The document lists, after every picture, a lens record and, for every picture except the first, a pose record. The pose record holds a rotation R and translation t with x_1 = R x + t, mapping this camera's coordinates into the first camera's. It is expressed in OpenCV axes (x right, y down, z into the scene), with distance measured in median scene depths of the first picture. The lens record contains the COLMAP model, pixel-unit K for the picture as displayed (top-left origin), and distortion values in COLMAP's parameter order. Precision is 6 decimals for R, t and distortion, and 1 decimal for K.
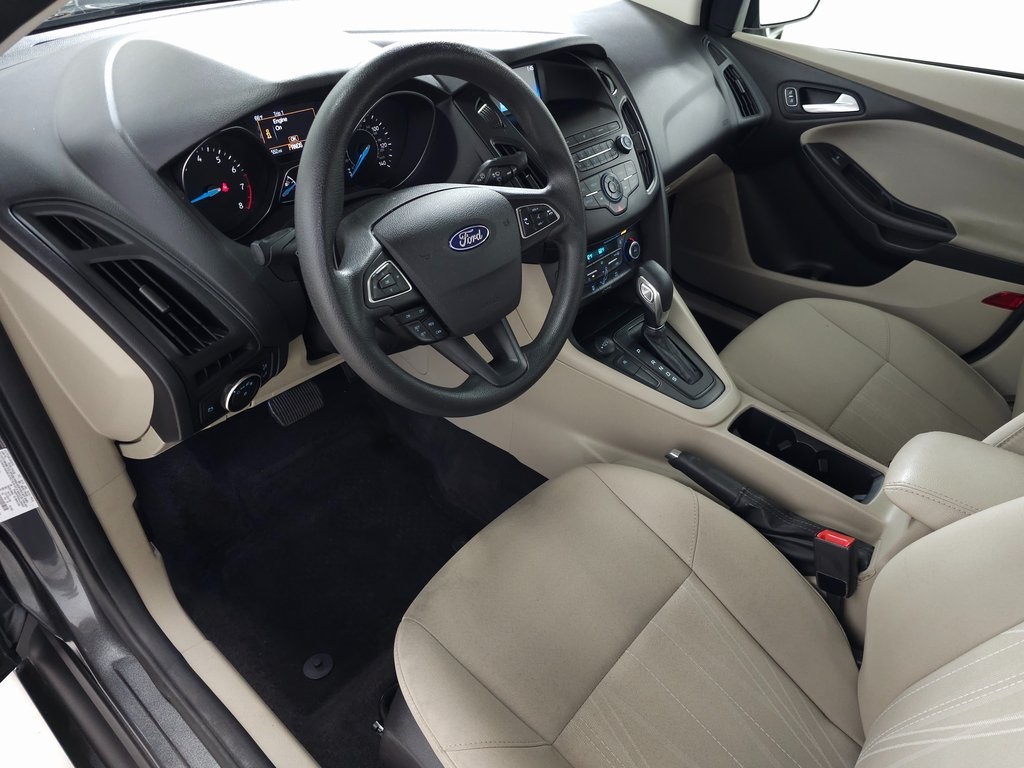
lens RADIAL K [[696.2, 0, 512.3], [0, 696.2, 387.1], [0, 0, 1]] dist [0.043768, -0.049482]
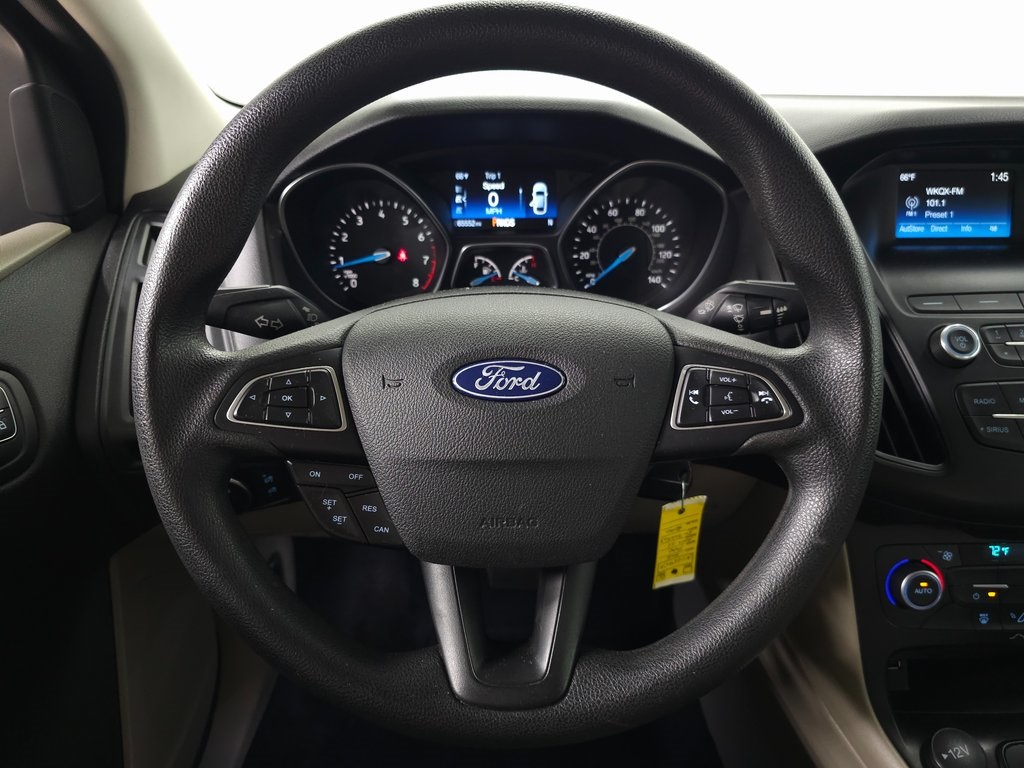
lens RADIAL K [[701.6, 0, 505.6], [0, 701.6, 388.6], [0, 0, 1]] dist [0.036463, -0.053263]
pose [[0.660826, 0.267093, -0.701405, 0.193450], [-0.422108, 0.904991, -0.053069, -0.123464], [0.620591, 0.331138, 0.710784, 0.442171]]
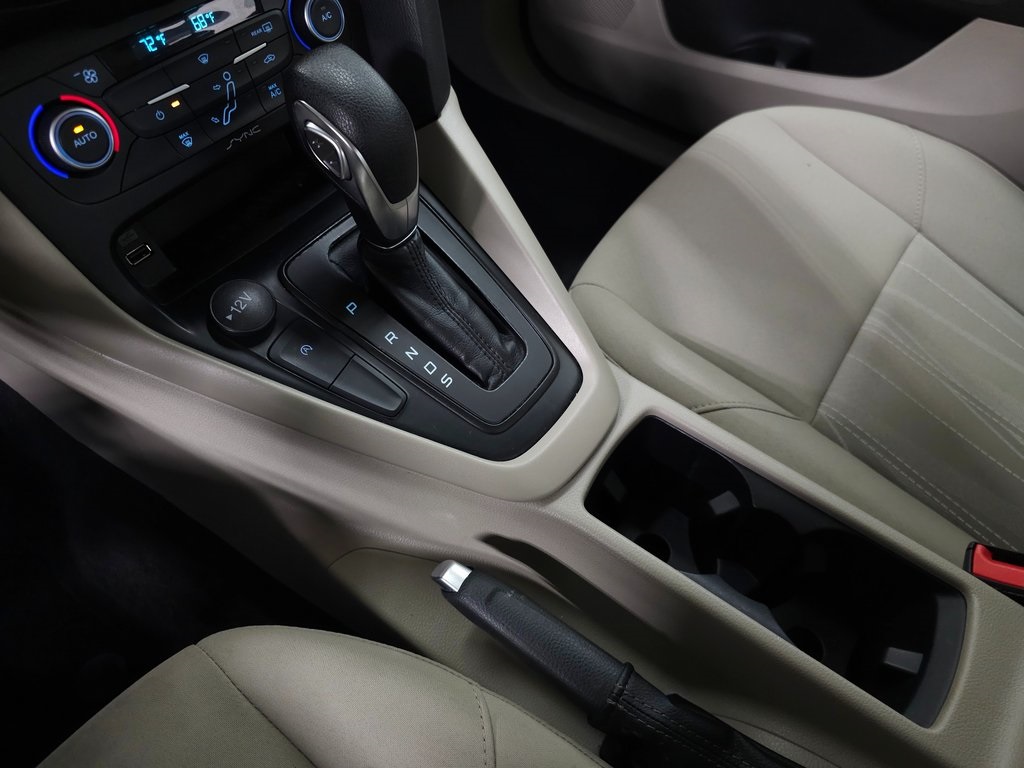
lens RADIAL K [[709.7, 0, 519.3], [0, 709.7, 377.8], [0, 0, 1]] dist [0.036680, -0.051772]
pose [[0.992920, -0.092199, 0.074892, 0.244547], [0.070770, 0.965549, 0.250412, -0.106782], [-0.095399, -0.243339, 0.965238, 0.623679]]
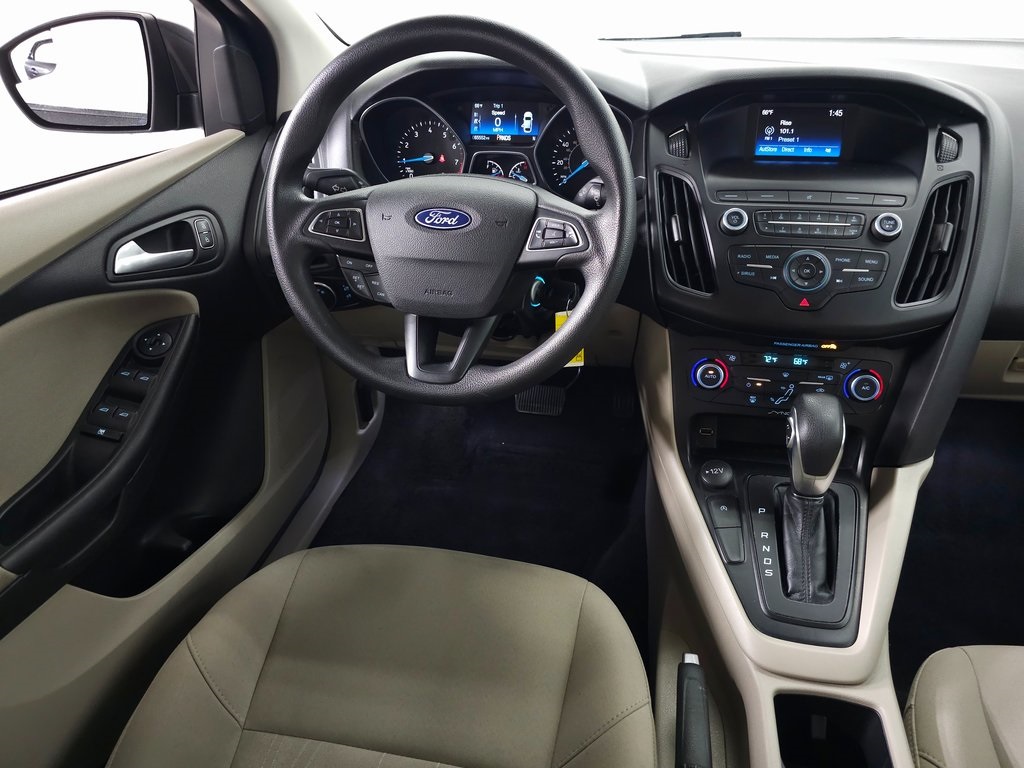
lens RADIAL K [[696.2, 0, 512.3], [0, 696.2, 387.1], [0, 0, 1]] dist [0.043768, -0.049482]
pose [[0.488231, 0.393491, -0.778971, 0.559289], [-0.489715, 0.862337, 0.128666, -0.125815], [0.722364, 0.318655, 0.613717, 0.376803]]
